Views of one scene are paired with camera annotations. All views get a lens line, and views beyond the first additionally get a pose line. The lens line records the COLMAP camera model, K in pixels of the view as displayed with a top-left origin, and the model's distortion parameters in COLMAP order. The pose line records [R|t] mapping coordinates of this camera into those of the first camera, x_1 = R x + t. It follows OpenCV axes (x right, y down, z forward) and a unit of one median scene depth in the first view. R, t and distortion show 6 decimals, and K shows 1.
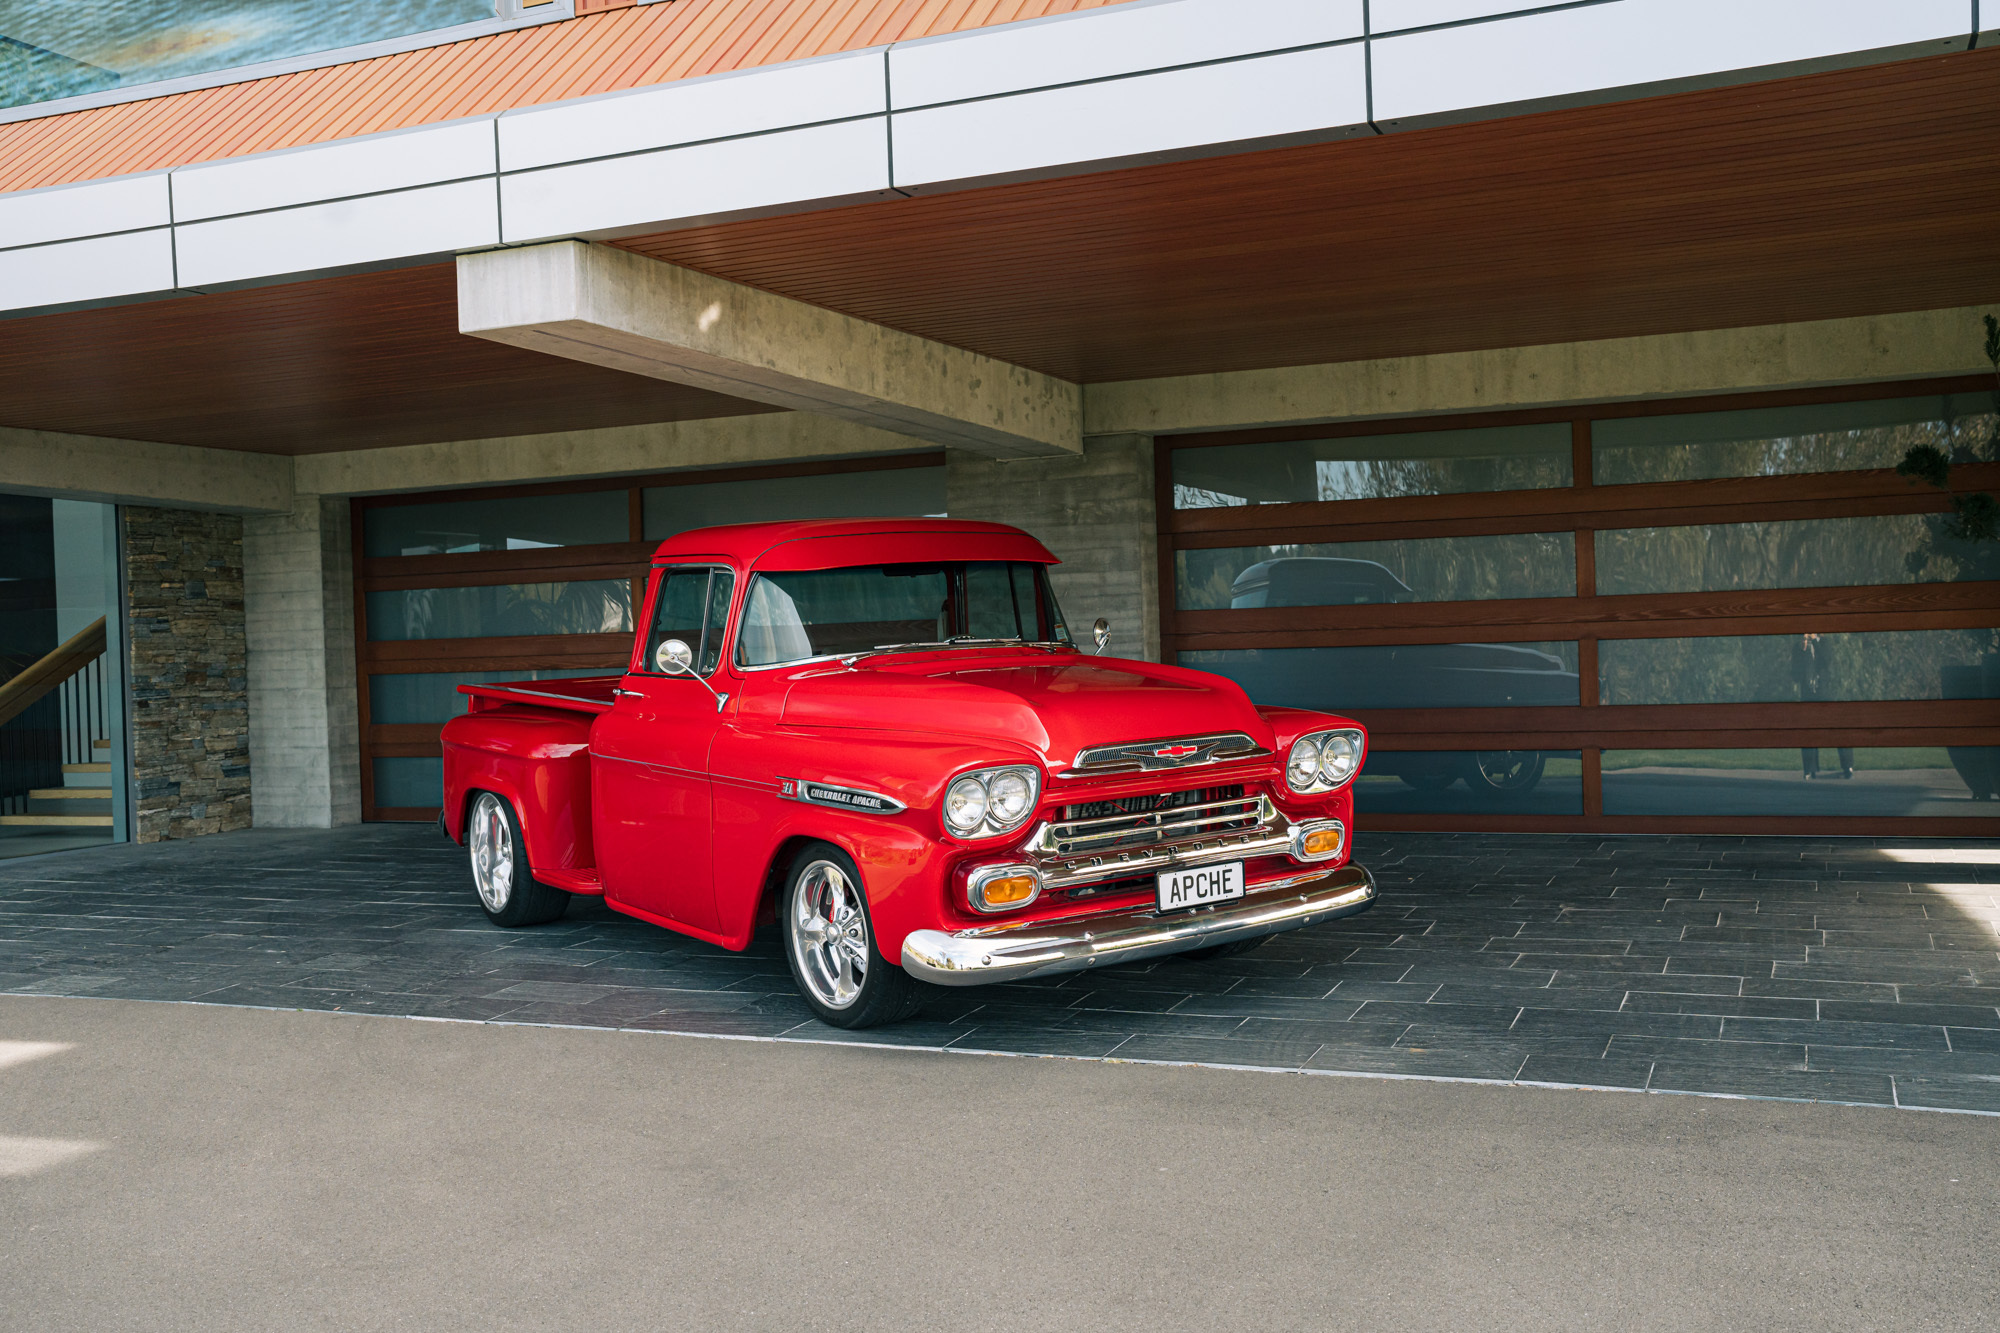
lens RADIAL K [[1901.4, 0, 989.6], [0, 1901.4, 659.6], [0, 0, 1]] dist [-0.053269, 0.149038]
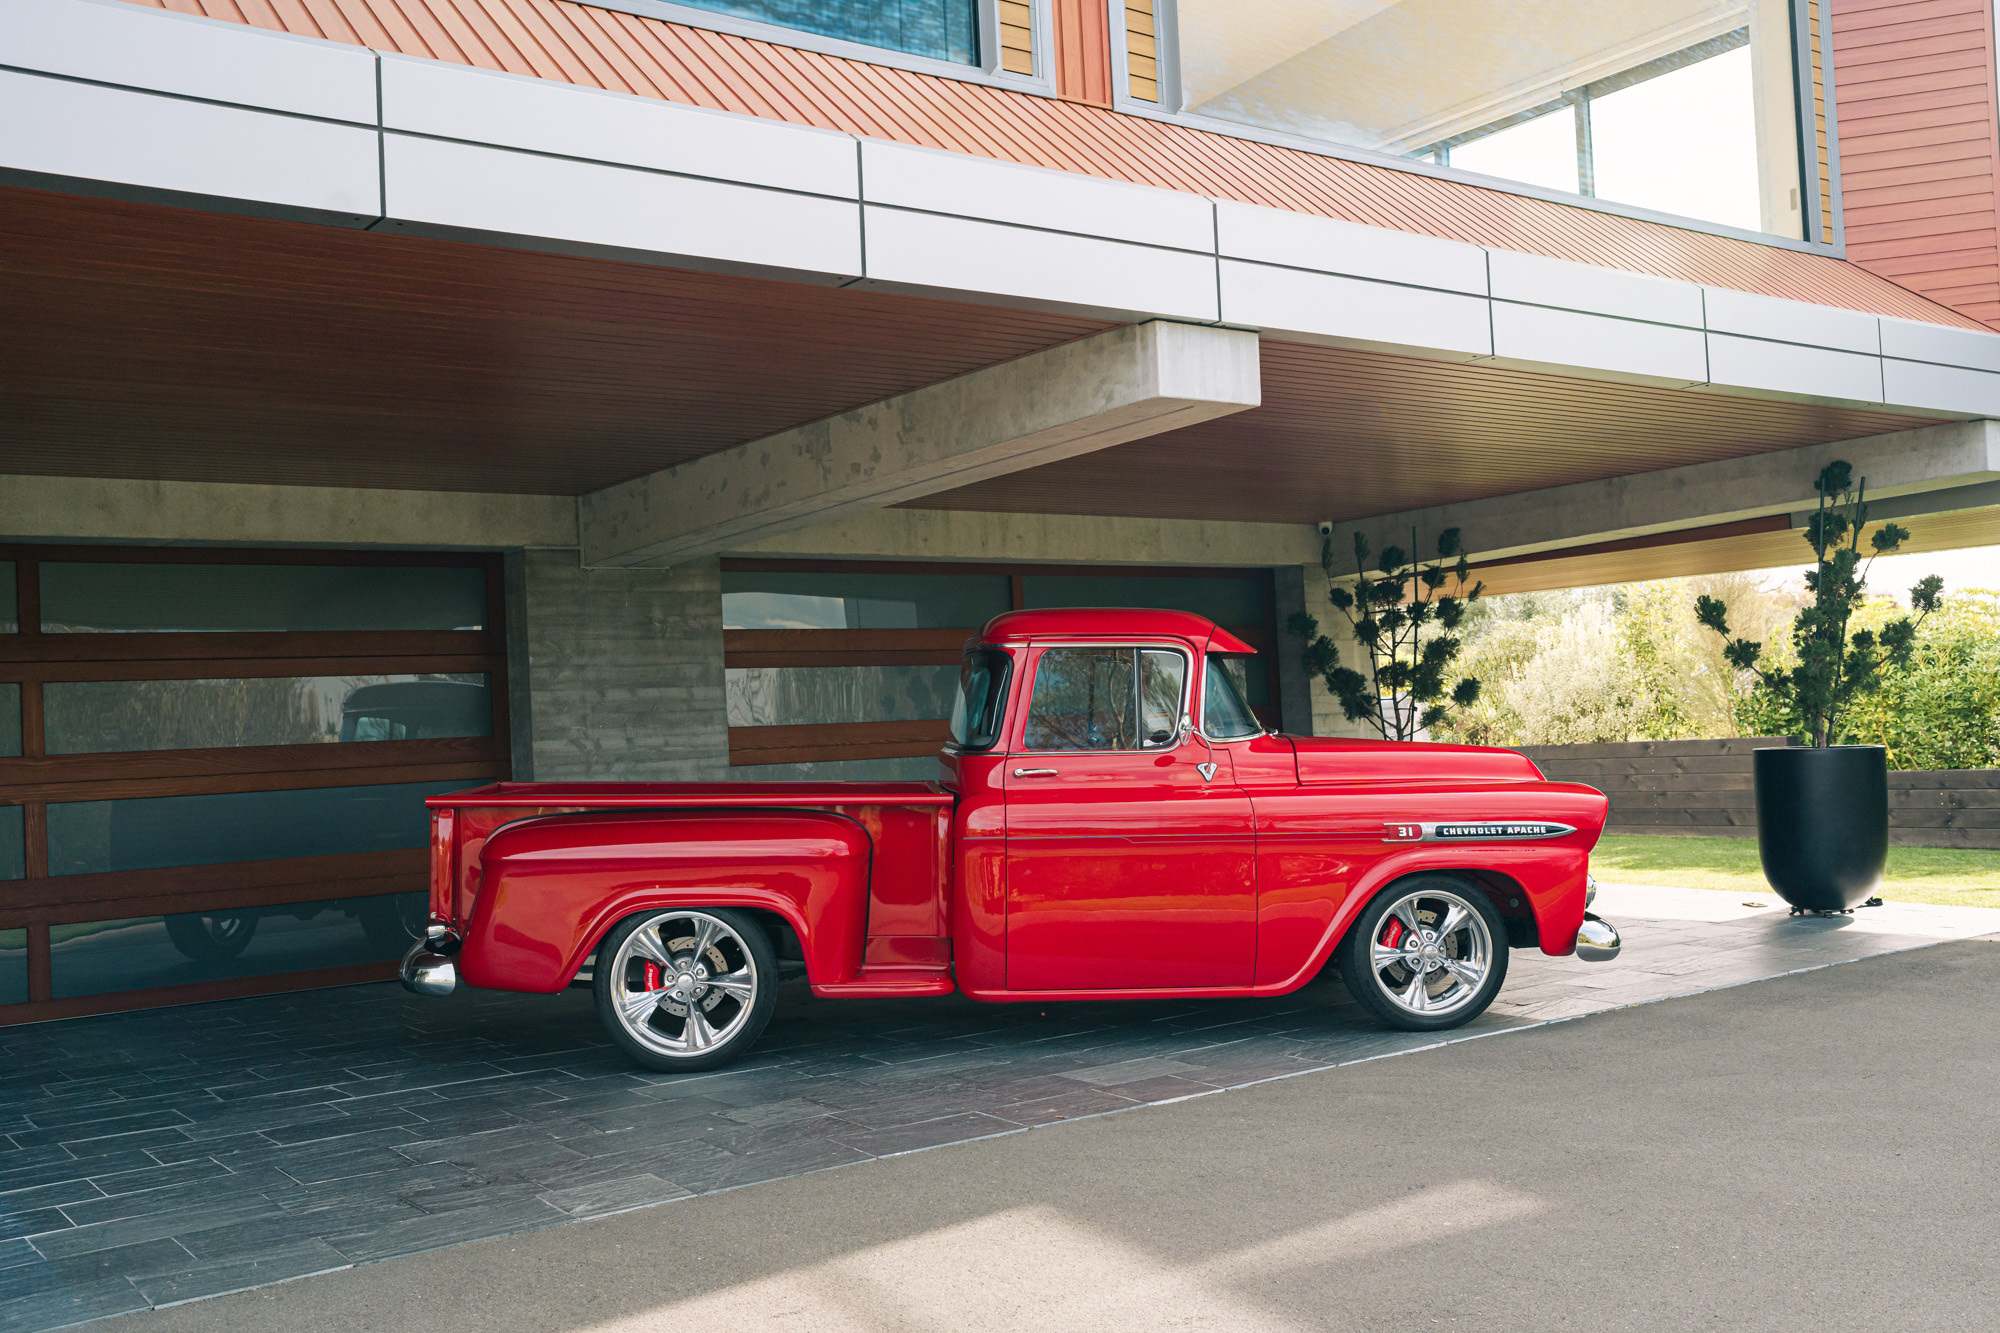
lens RADIAL K [[1883.7, 0, 990.8], [0, 1883.7, 662.1], [0, 0, 1]] dist [-0.064111, 0.145540]
pose [[0.502472, 0.042630, 0.863542, -0.718033], [0.041871, 0.996412, -0.073553, 0.020299], [-0.863579, 0.073116, 0.498885, 0.370088]]
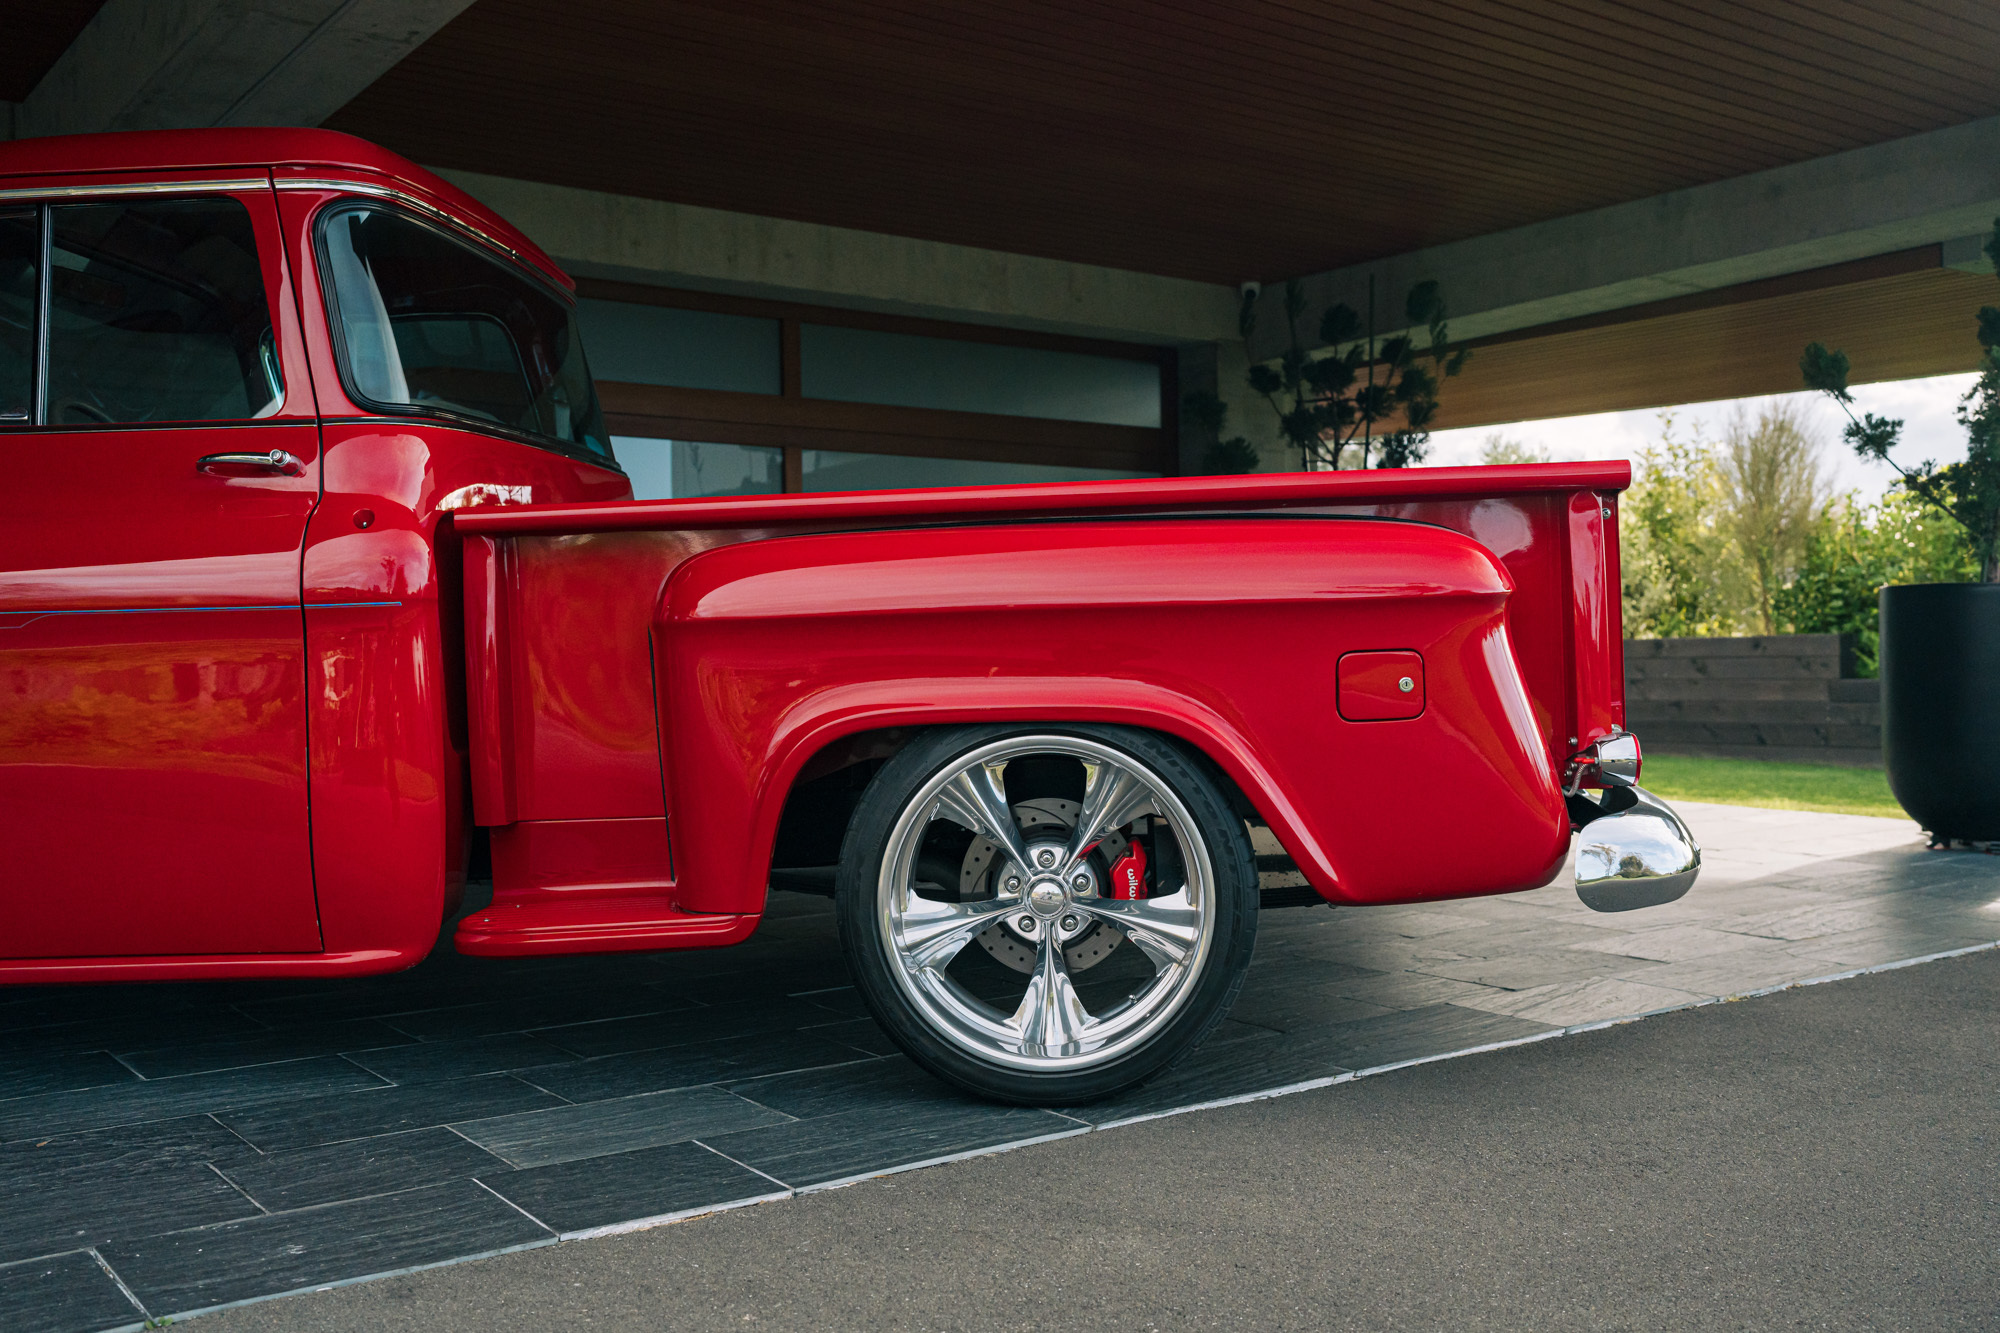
lens RADIAL K [[1901.4, 0, 989.6], [0, 1901.4, 659.6], [0, 0, 1]] dist [-0.053269, 0.149038]
pose [[0.488879, 0.026722, 0.871942, -0.365339], [0.006432, 0.999393, -0.034234, 0.054188], [-0.872328, 0.022344, 0.488411, 0.468947]]
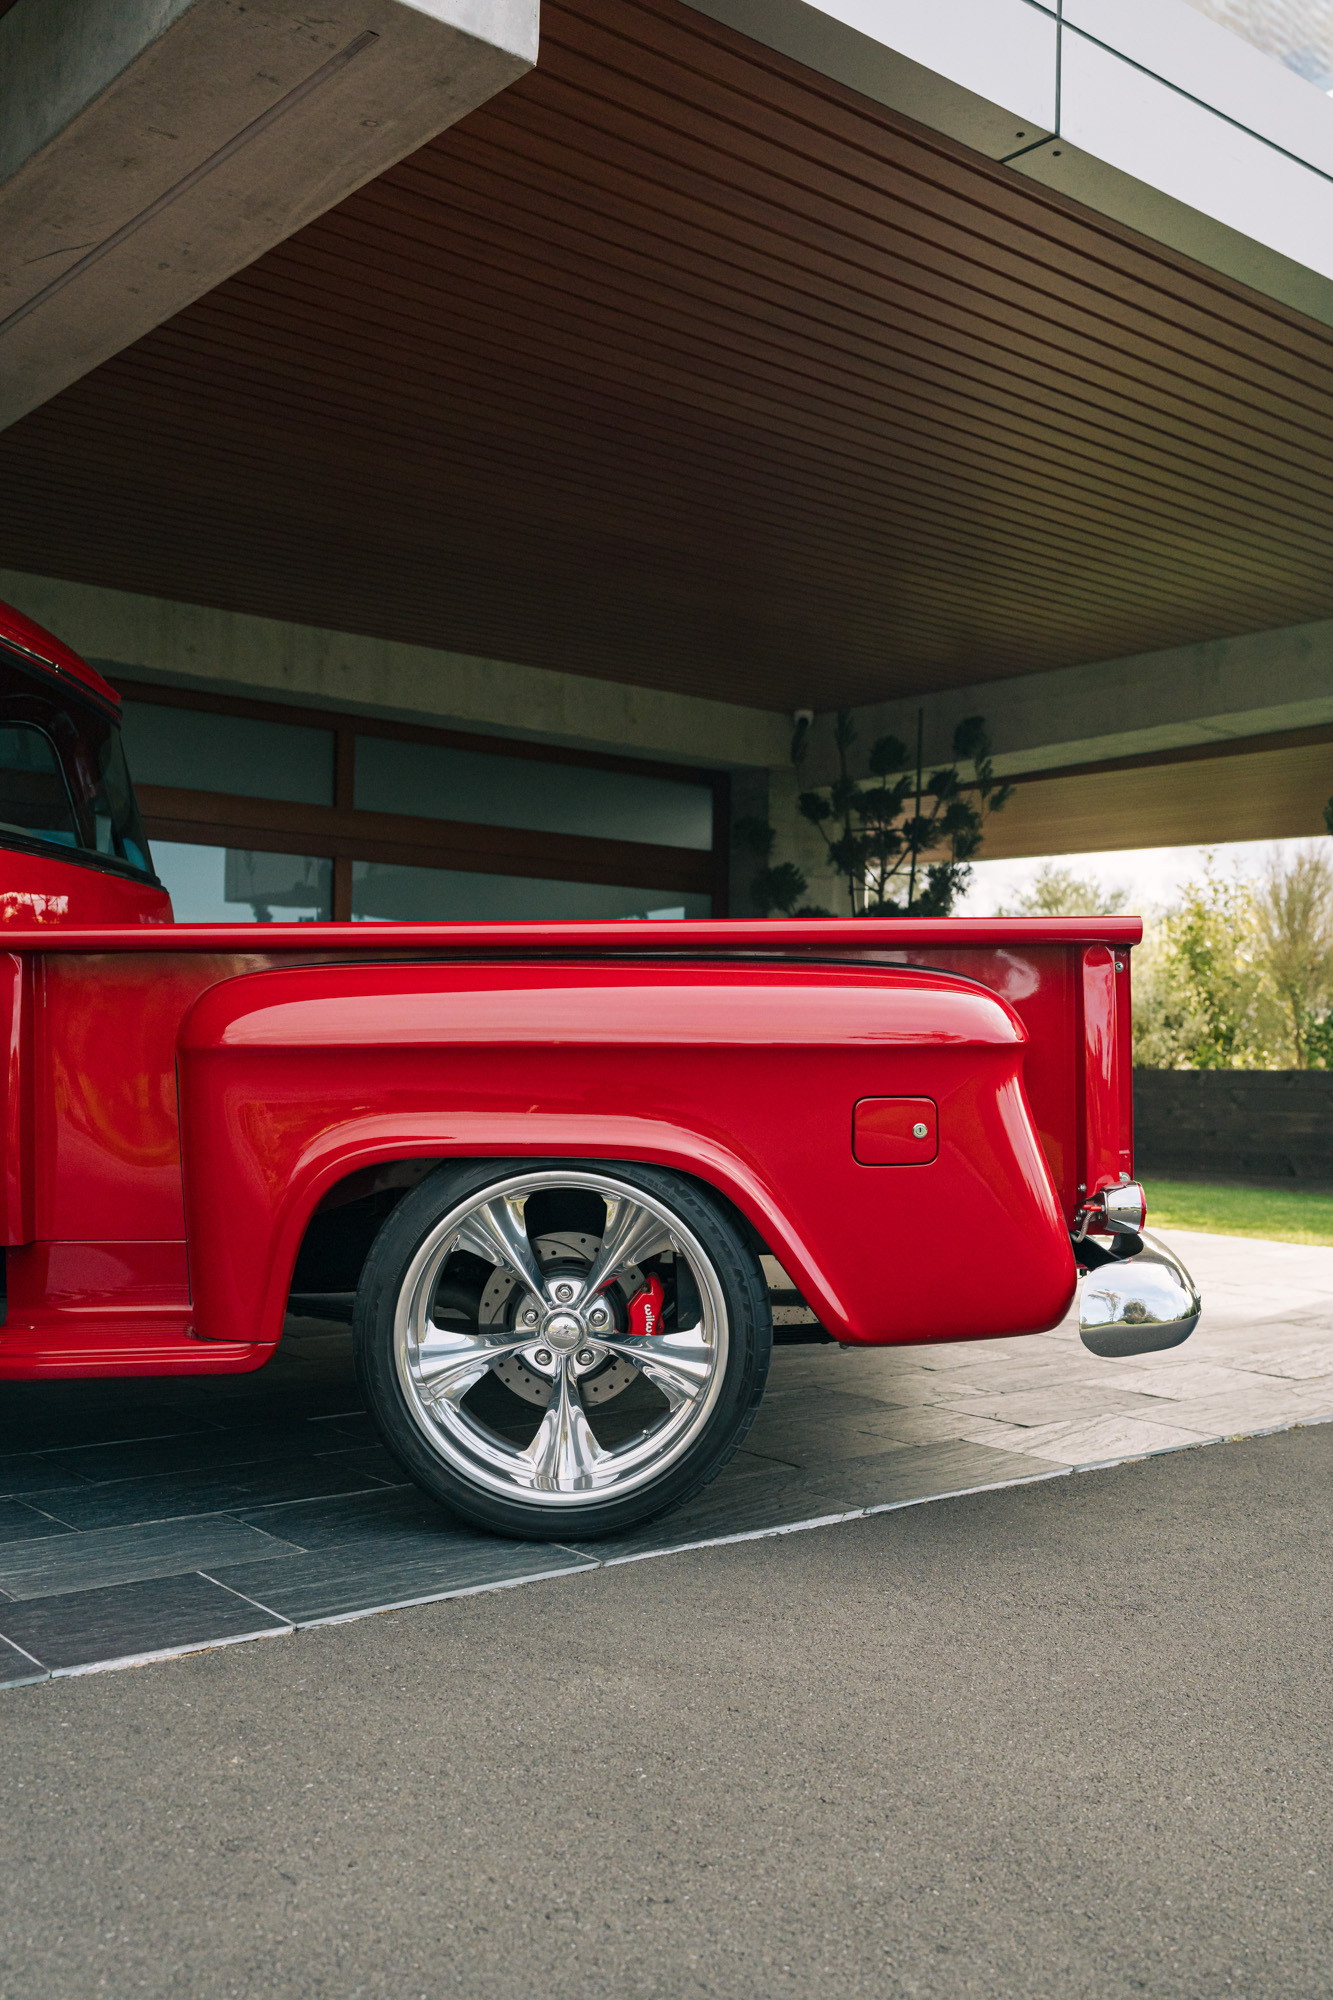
lens RADIAL K [[1901.4, 0, 666.5], [0, 1901.4, 1000.0], [0, 0, 1]] dist [-0.053269, 0.149038]
pose [[0.431172, 0.071839, 0.899405, -0.367047], [-0.020044, 0.997342, -0.070053, 0.049887], [-0.902047, 0.012177, 0.431466, 0.462686]]
